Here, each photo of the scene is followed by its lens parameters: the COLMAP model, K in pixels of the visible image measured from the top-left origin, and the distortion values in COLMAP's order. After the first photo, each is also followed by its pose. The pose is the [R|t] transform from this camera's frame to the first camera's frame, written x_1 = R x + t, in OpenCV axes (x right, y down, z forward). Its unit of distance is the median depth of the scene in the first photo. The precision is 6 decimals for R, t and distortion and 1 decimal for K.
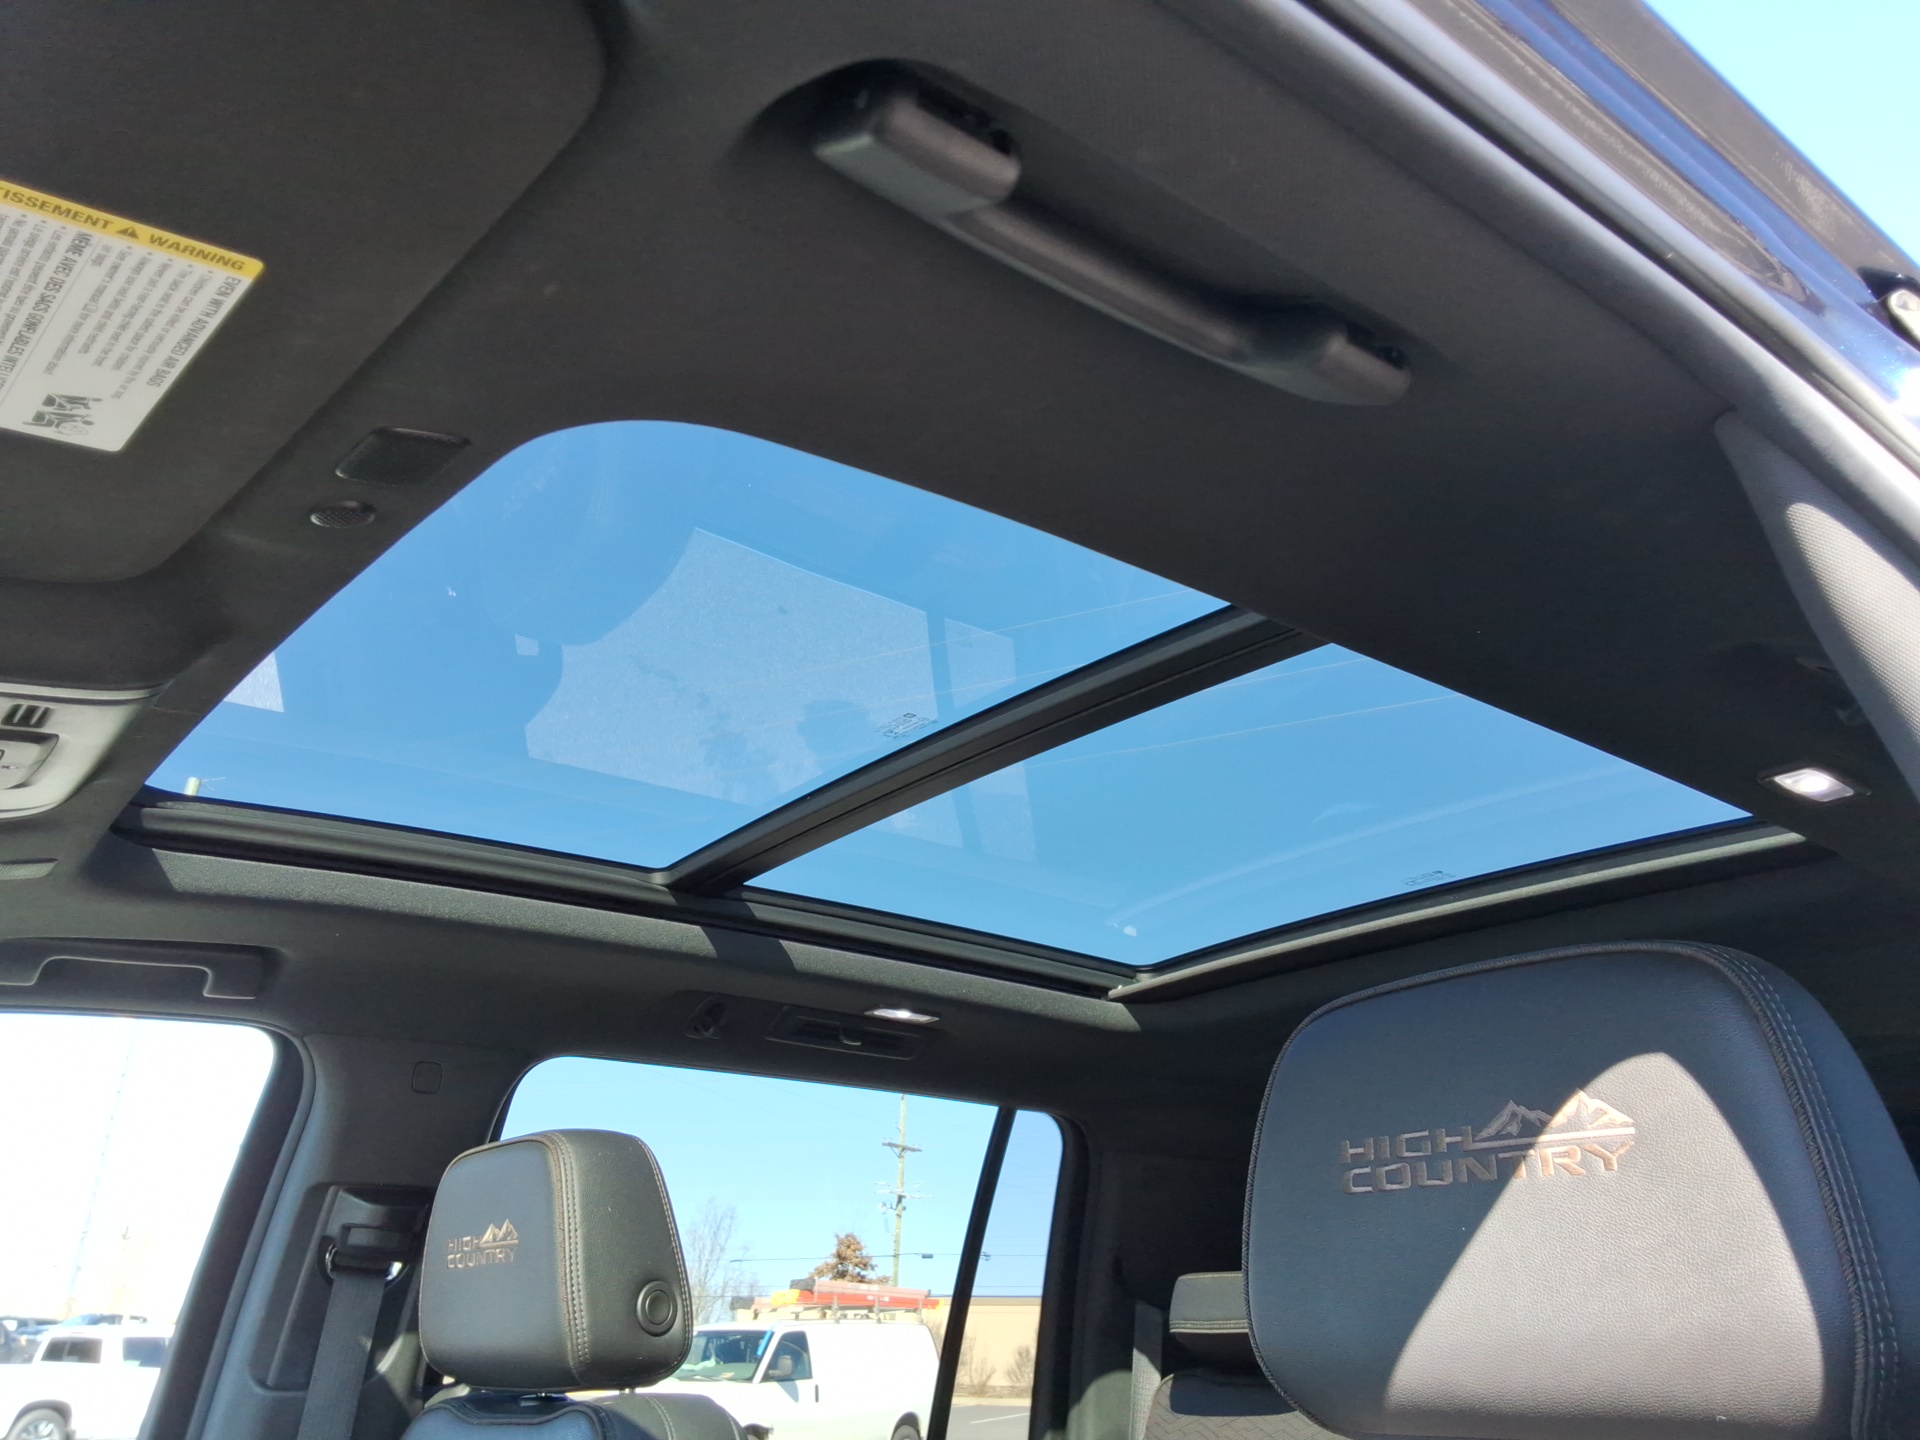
lens RADIAL K [[1514.5, 0, 982.0], [0, 1514.5, 697.0], [0, 0, 1]] dist [0.121134, -0.173694]
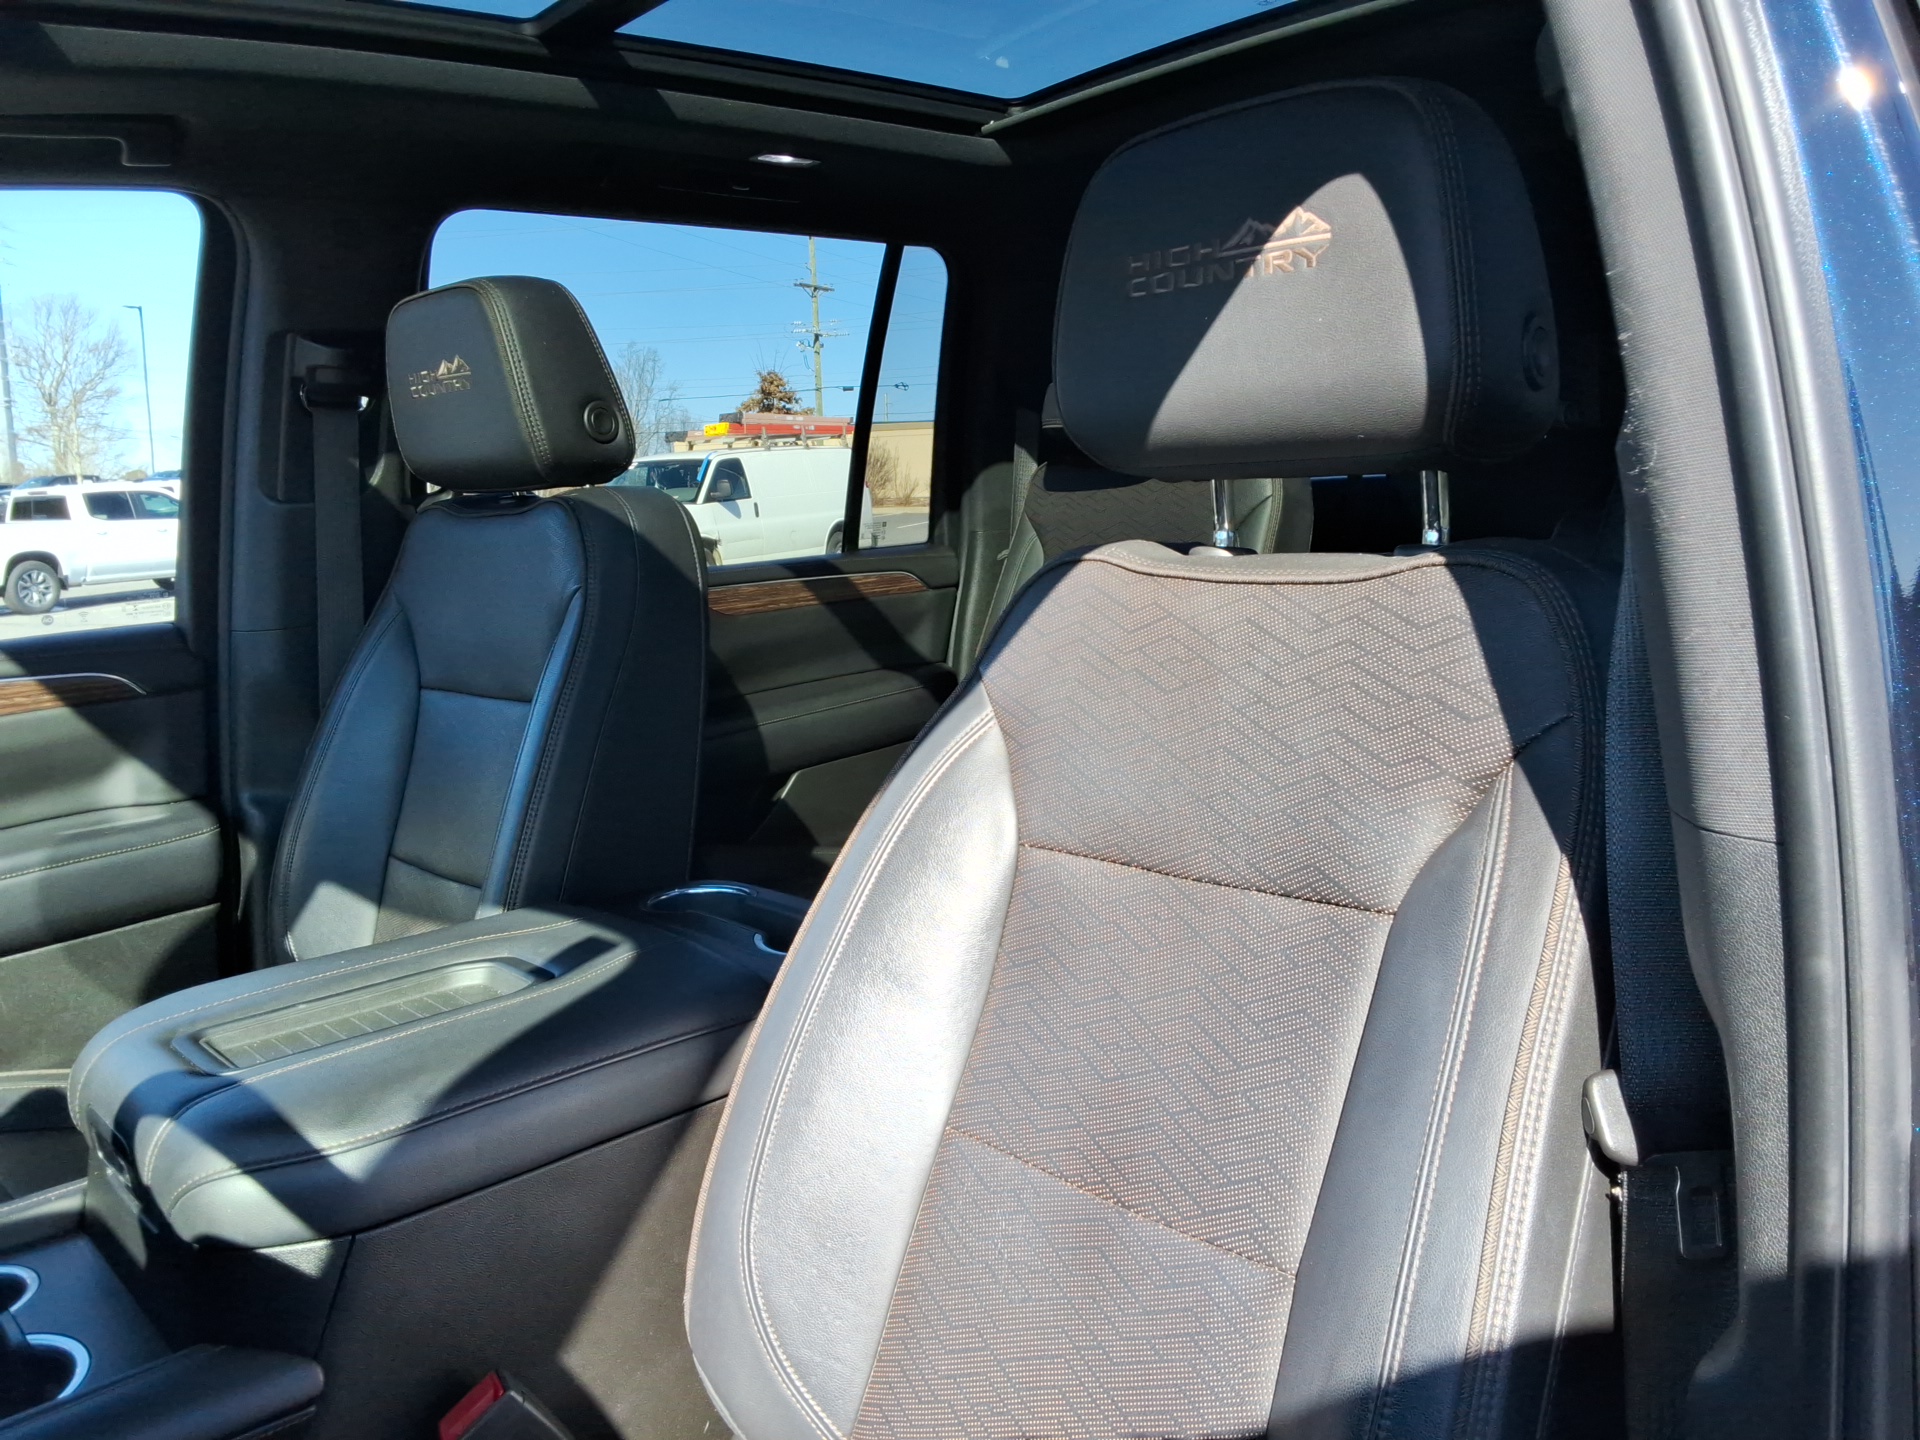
lens RADIAL K [[1514.5, 0, 982.0], [0, 1514.5, 697.0], [0, 0, 1]] dist [0.121134, -0.173694]
pose [[0.997413, -0.058956, 0.041130, 0.017104], [0.028627, 0.850598, 0.525036, -0.027924], [-0.065939, -0.522500, 0.850086, -0.104098]]
